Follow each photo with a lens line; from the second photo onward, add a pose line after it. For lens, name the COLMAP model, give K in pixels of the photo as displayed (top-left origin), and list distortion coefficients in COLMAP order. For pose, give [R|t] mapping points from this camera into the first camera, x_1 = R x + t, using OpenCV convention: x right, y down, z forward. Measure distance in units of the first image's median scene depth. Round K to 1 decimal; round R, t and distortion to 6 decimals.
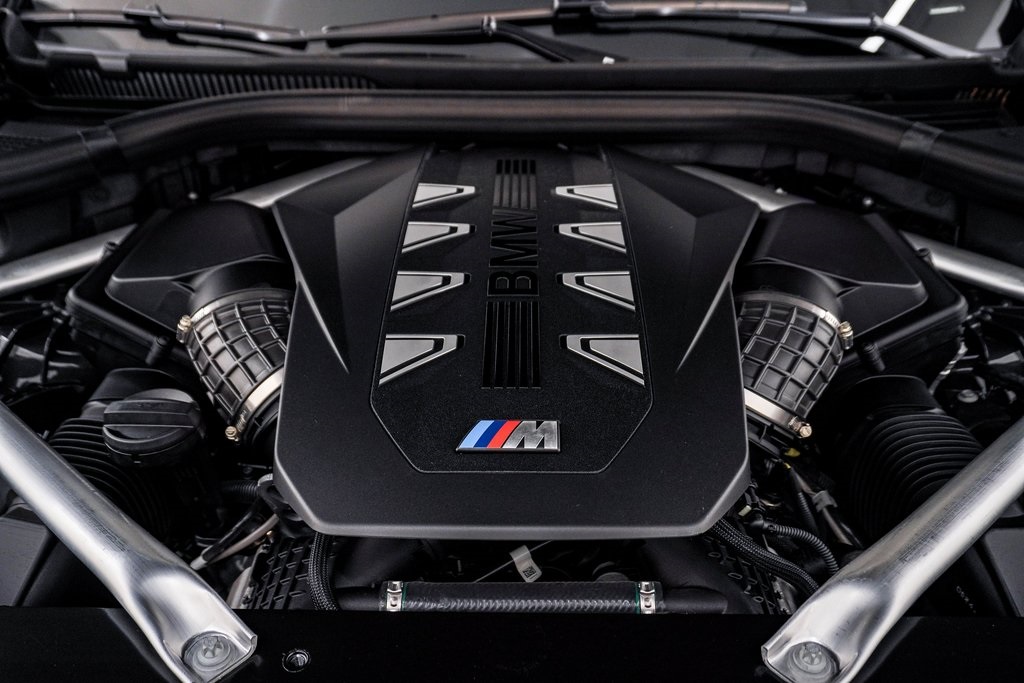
lens RADIAL K [[795.9, 0, 514.2], [0, 795.9, 341.2], [0, 0, 1]] dist [-0.033566, 0.009027]
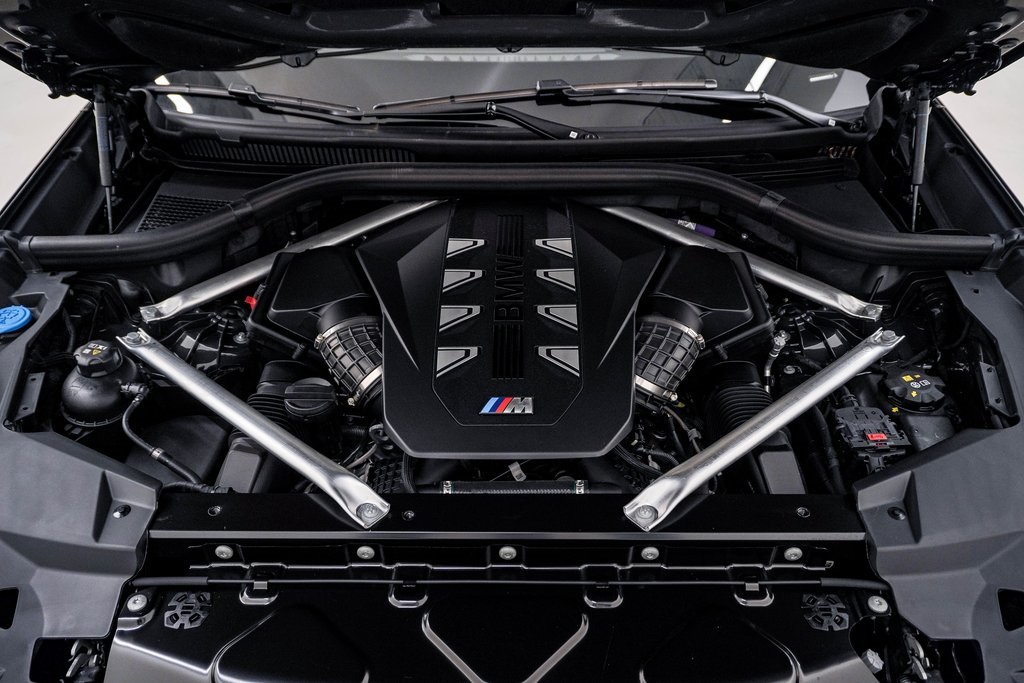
lens RADIAL K [[795.9, 0, 509.9], [0, 795.9, 341.7], [0, 0, 1]] dist [-0.033566, 0.009027]
pose [[0.999925, -0.009926, -0.007140, 0.013474], [0.010601, 0.994748, 0.101804, -0.189451], [0.006092, -0.101872, 0.994779, -0.735844]]
